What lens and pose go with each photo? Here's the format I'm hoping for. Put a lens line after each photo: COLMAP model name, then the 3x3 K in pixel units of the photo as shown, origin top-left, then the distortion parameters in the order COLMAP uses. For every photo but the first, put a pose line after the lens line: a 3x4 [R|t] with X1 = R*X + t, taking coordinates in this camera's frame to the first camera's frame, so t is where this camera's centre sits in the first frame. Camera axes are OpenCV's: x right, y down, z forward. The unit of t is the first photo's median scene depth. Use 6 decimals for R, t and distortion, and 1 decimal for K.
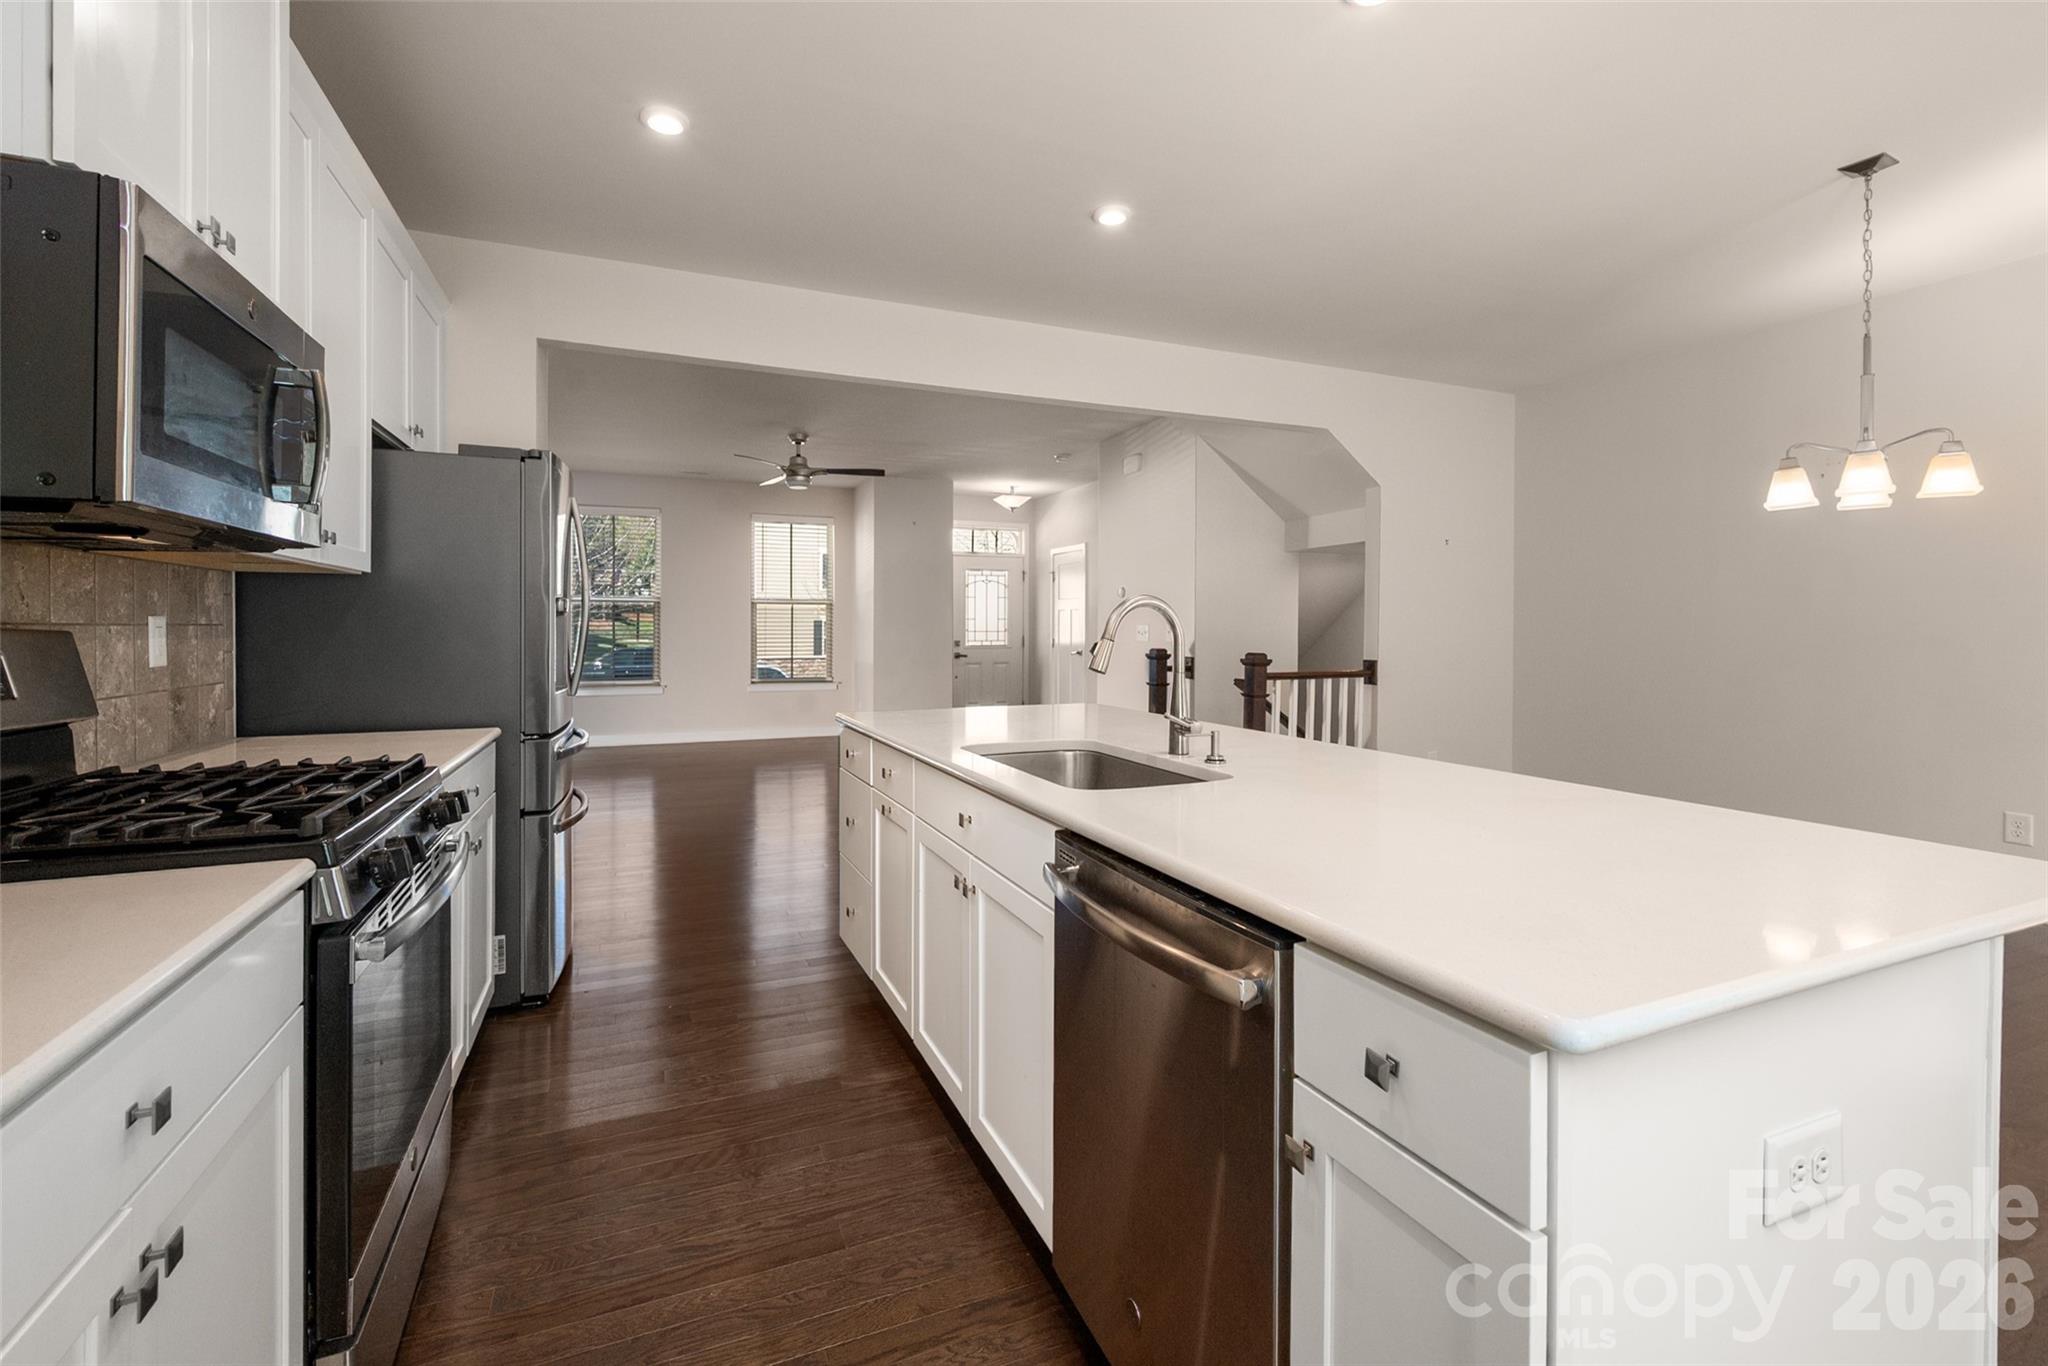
lens RADIAL K [[907.3, 0, 1039.6], [0, 907.3, 627.6], [0, 0, 1]] dist [-0.003026, 0.000429]
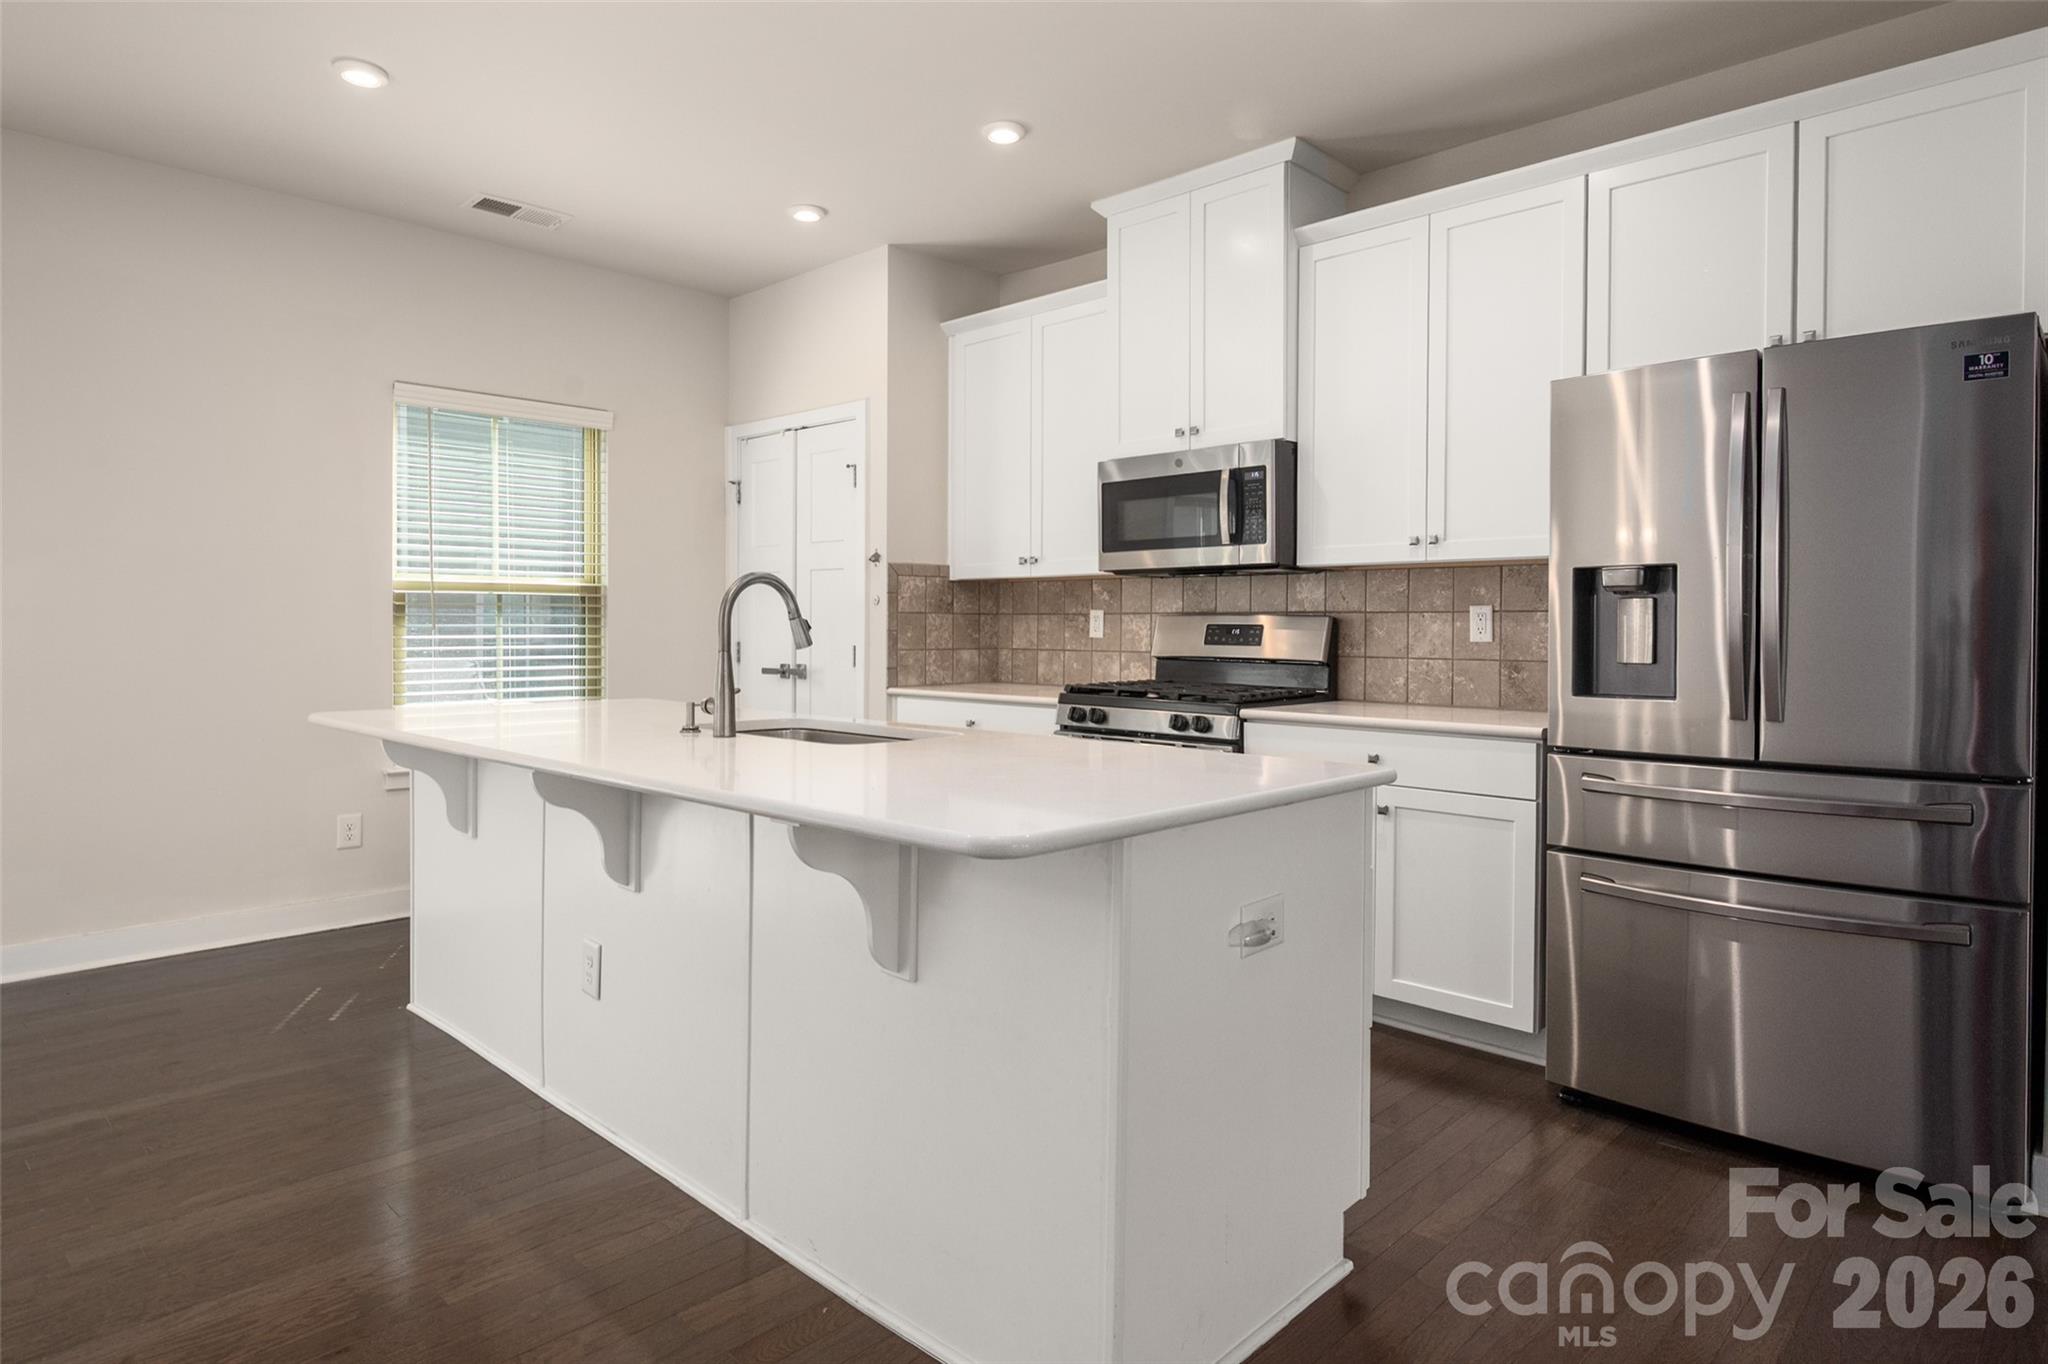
lens RADIAL K [[1151.3, 0, 1048.5], [0, 1151.3, 652.8], [0, 0, 1]] dist [-0.005740, 0.008874]
pose [[-0.921039, 0.002455, -0.389463, 0.274894], [-0.006603, 0.999738, 0.021917, 0.021942], [0.389414, 0.022758, -0.920782, 2.027331]]
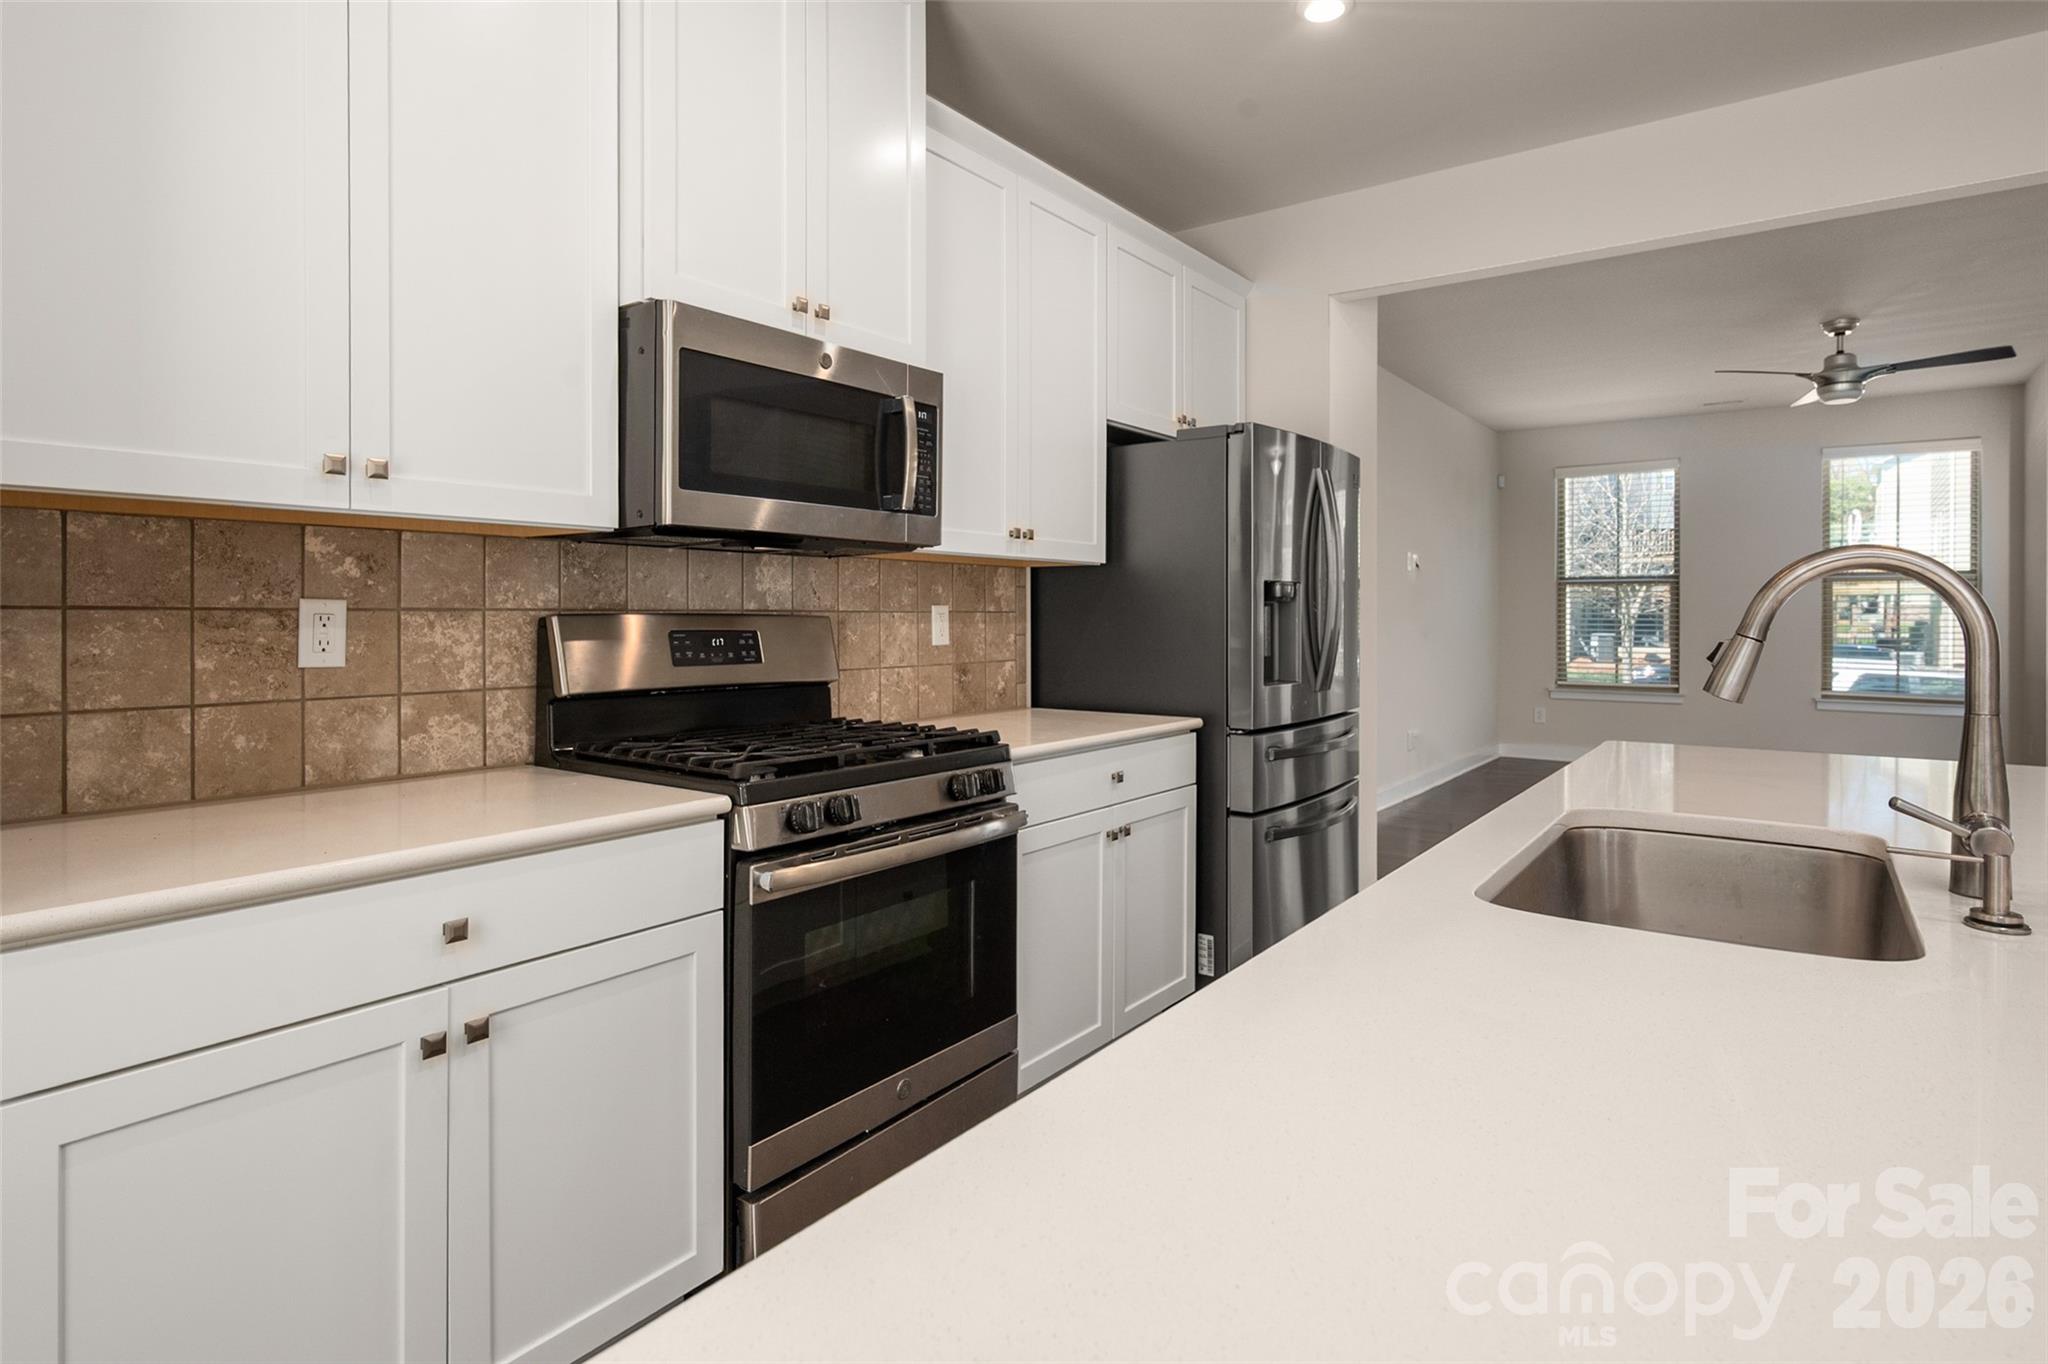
lens RADIAL K [[1088.0, 0, 1024.5], [0, 1088.0, 618.6], [0, 0, 1]] dist [0.004518, -0.002551]
pose [[0.497975, 0.004079, -0.867182, 0.349583], [-0.002419, 0.999992, 0.003315, 0.000638], [0.867188, 0.000447, 0.497981, 0.293237]]
